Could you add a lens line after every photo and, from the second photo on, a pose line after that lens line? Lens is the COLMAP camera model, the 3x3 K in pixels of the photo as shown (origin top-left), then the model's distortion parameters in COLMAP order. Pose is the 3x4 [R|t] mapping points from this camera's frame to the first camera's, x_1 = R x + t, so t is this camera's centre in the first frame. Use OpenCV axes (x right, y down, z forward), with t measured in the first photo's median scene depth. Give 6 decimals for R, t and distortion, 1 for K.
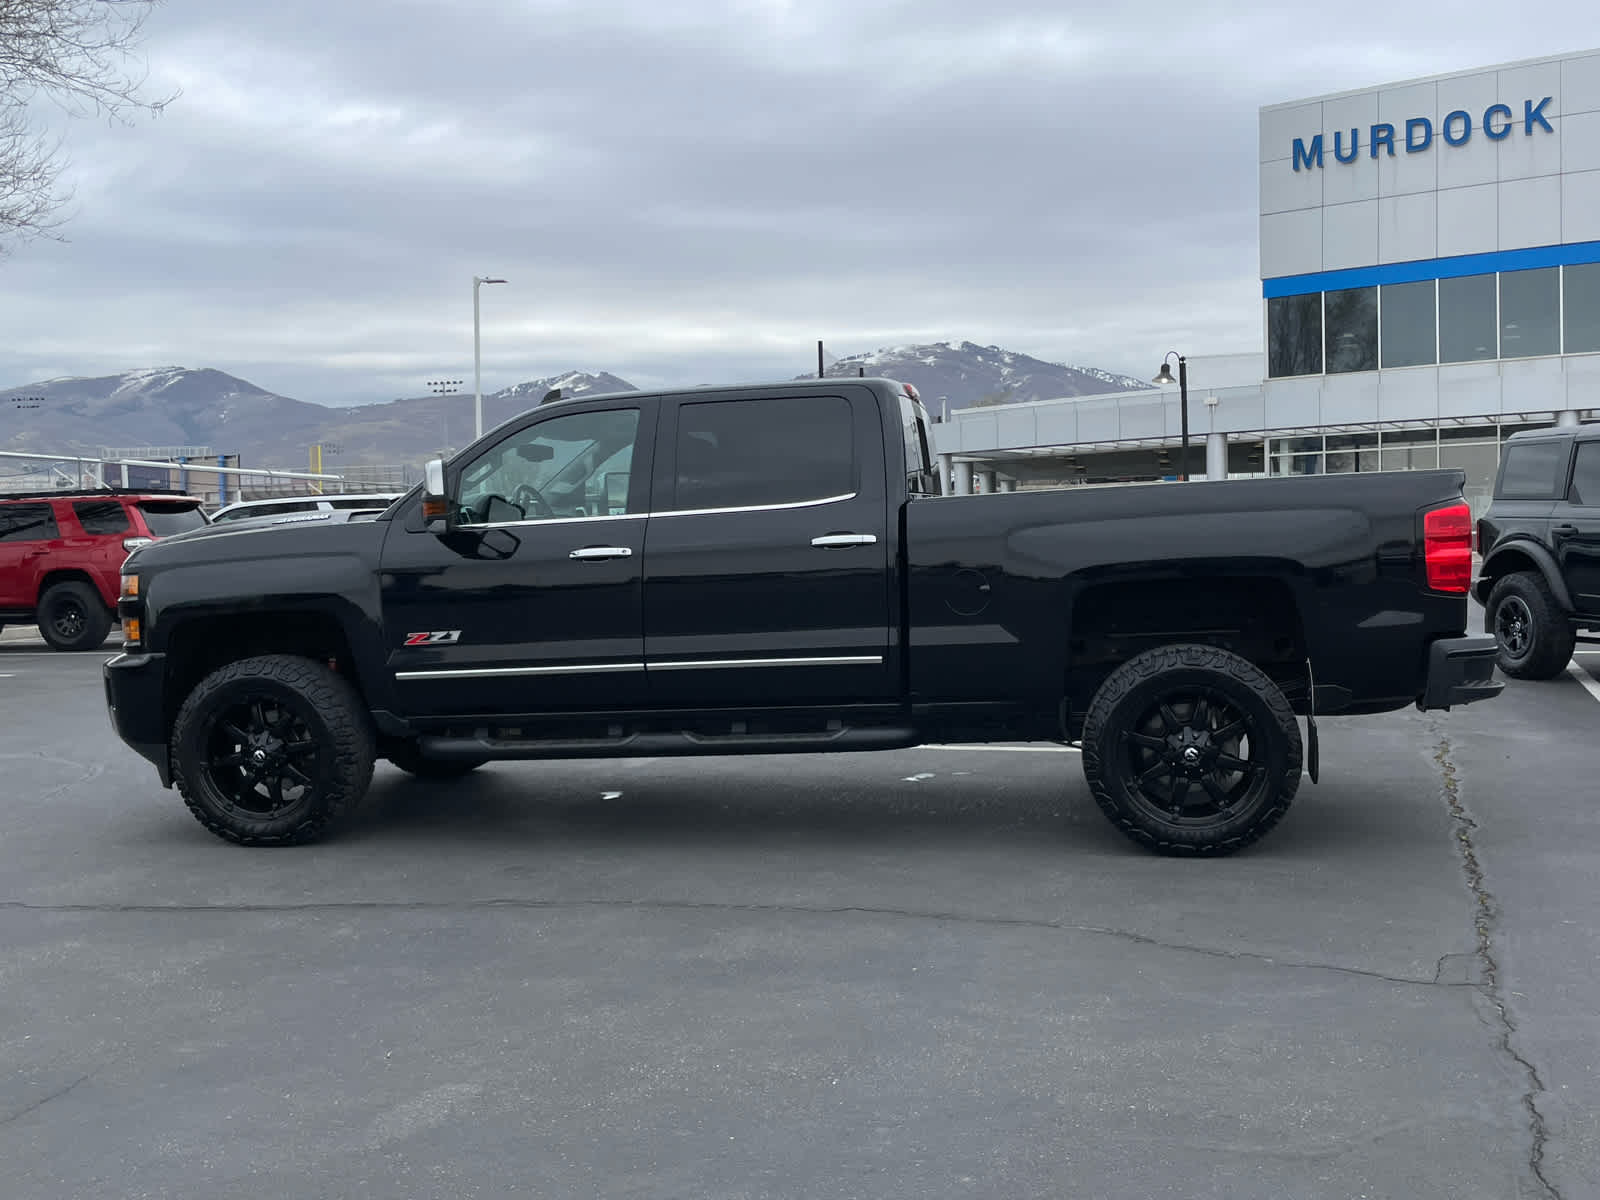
lens RADIAL K [[1567.0, 0, 800.0], [0, 1567.0, 600.0], [0, 0, 1]] dist [0.115516, -0.173131]
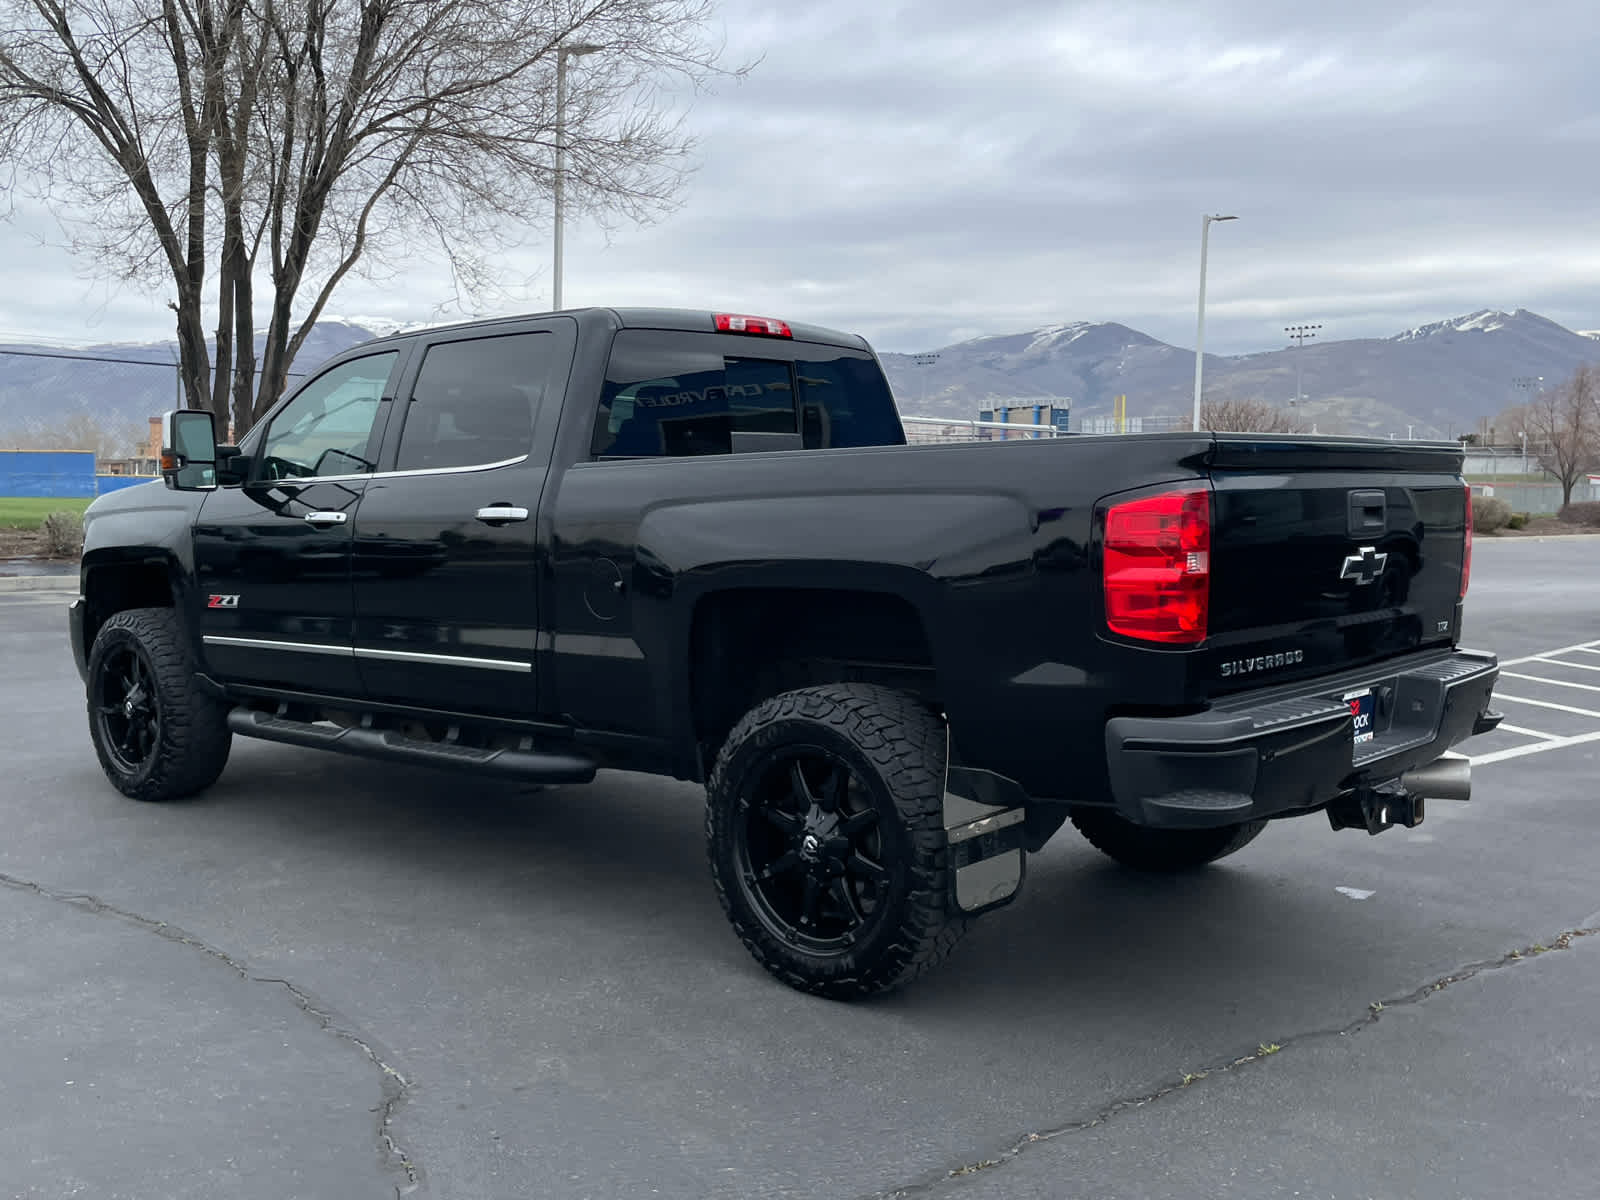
lens RADIAL K [[1545.8, 0, 800.0], [0, 1545.8, 600.0], [0, 0, 1]] dist [0.115121, -0.178757]
pose [[0.848567, 0.065849, -0.524975, 0.029705], [-0.048009, 0.997715, 0.047544, -0.002036], [0.526906, -0.015141, 0.849789, 0.021385]]
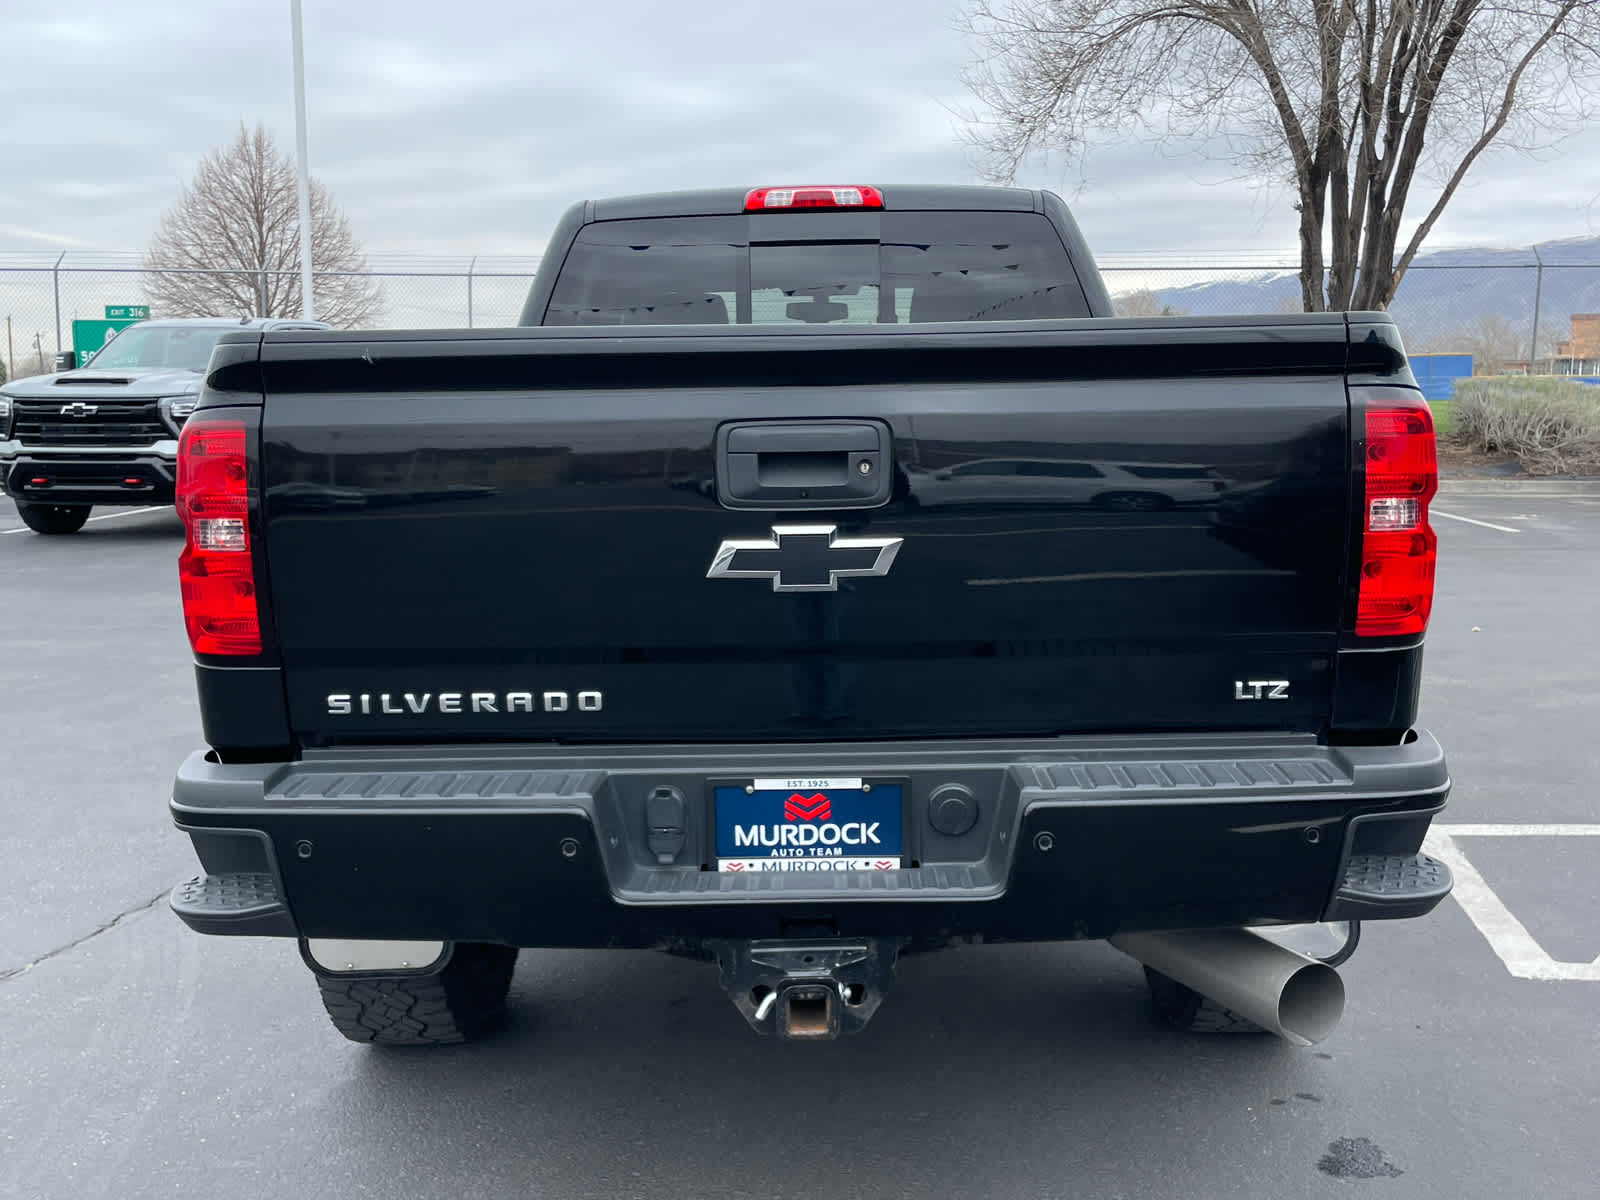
lens RADIAL K [[1519.3, 0, 811.6], [0, 1519.3, 602.4], [0, 0, 1]] dist [0.119993, -0.210489]
pose [[0.158332, 0.158236, -0.974624, 0.043012], [-0.038254, 0.987317, 0.154082, -0.004601], [0.986645, 0.012887, 0.162377, 0.062552]]
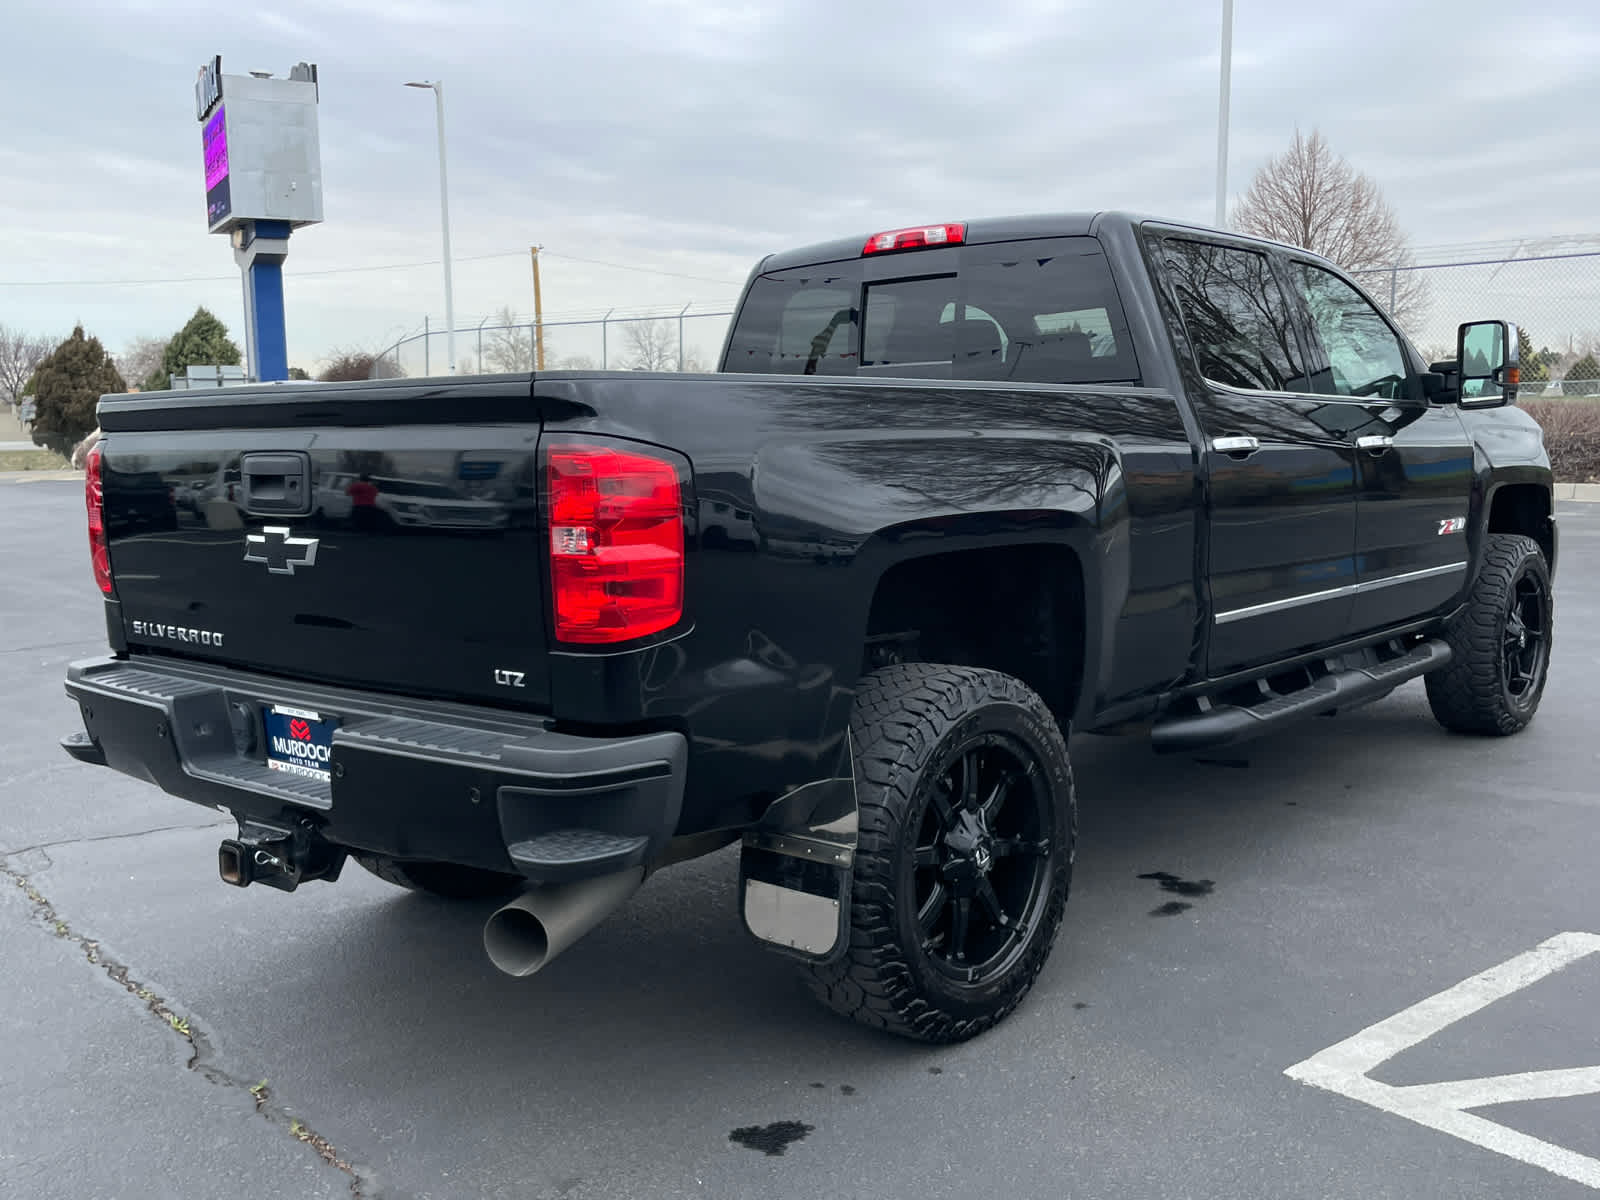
lens RADIAL K [[1519.3, 0, 811.6], [0, 1519.3, 602.4], [0, 0, 1]] dist [0.119993, -0.210489]
pose [[-0.503385, 0.145821, -0.851669, 0.042751], [-0.004525, 0.985198, 0.171358, -0.006280], [0.864051, 0.090113, -0.495274, 0.092531]]
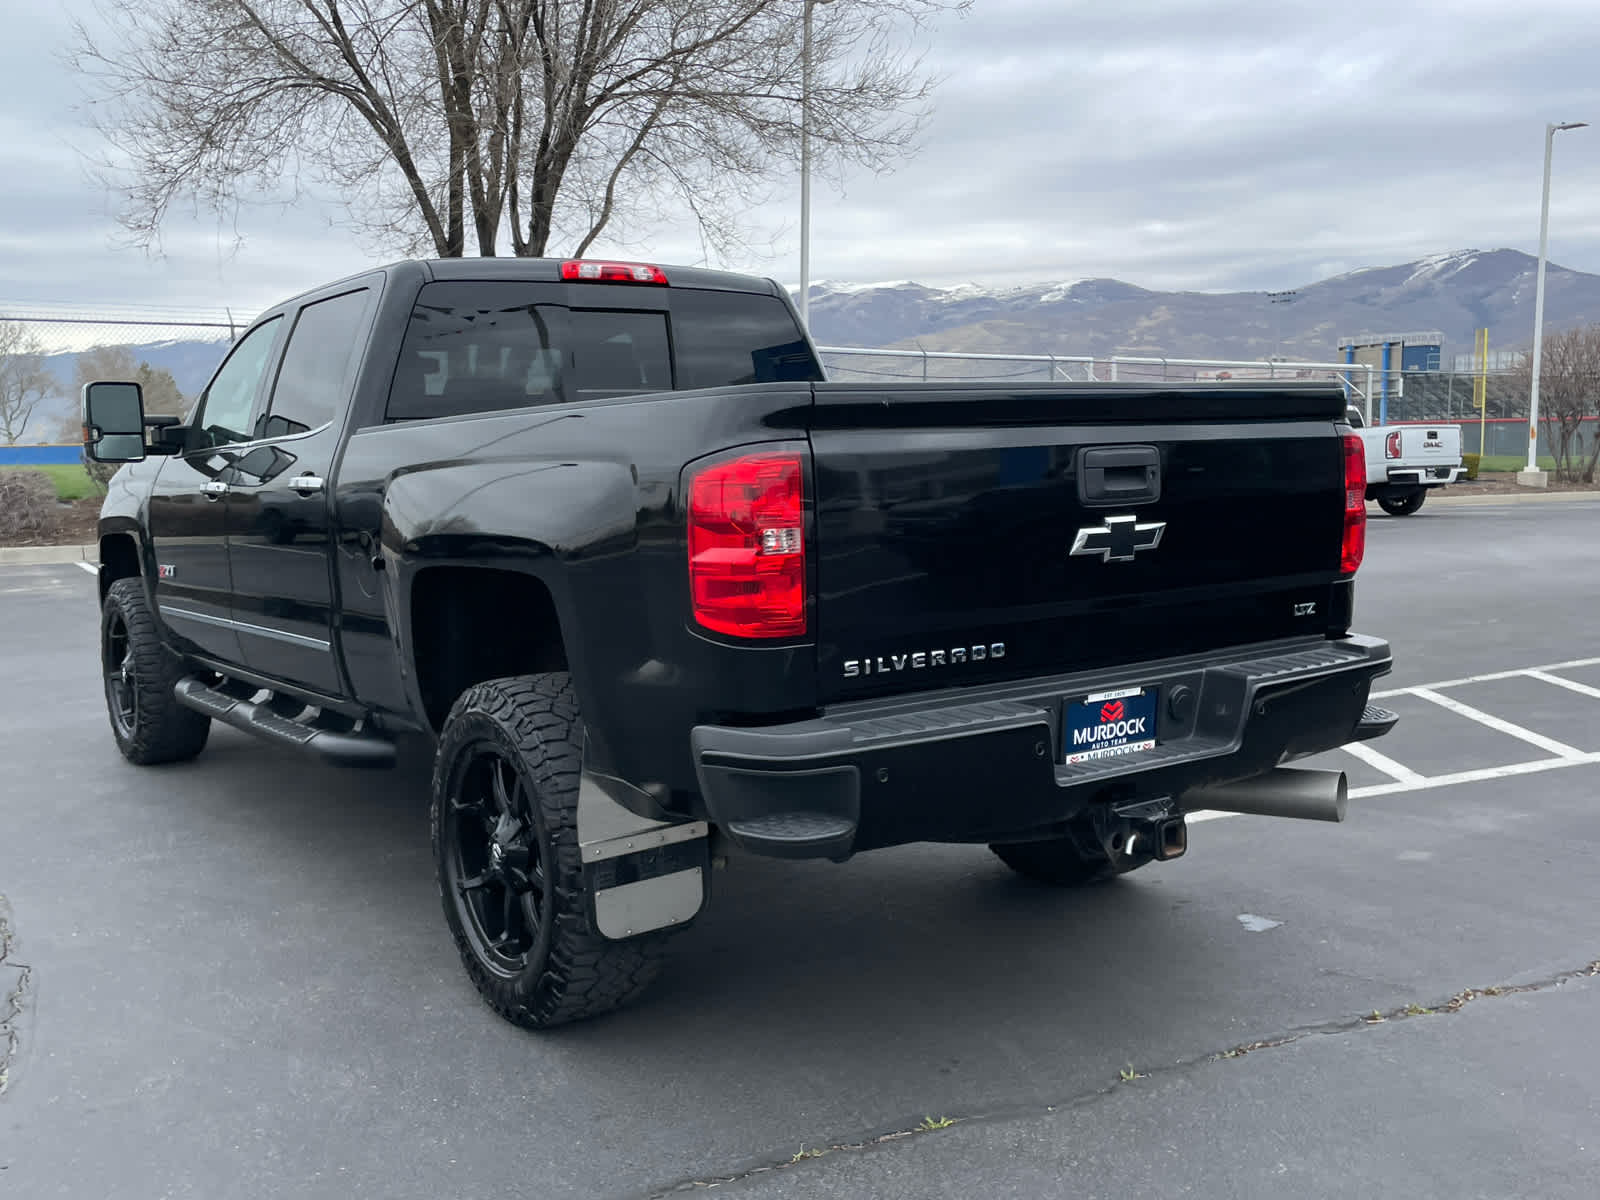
lens RADIAL K [[1536.4, 0, 800.0], [0, 1536.4, 600.0], [0, 0, 1]] dist [0.092988, -0.120130]
pose [[0.707354, 0.085536, -0.701665, 0.039640], [-0.033260, 0.995580, 0.087835, -0.003121], [0.706076, -0.038793, 0.707073, 0.036511]]
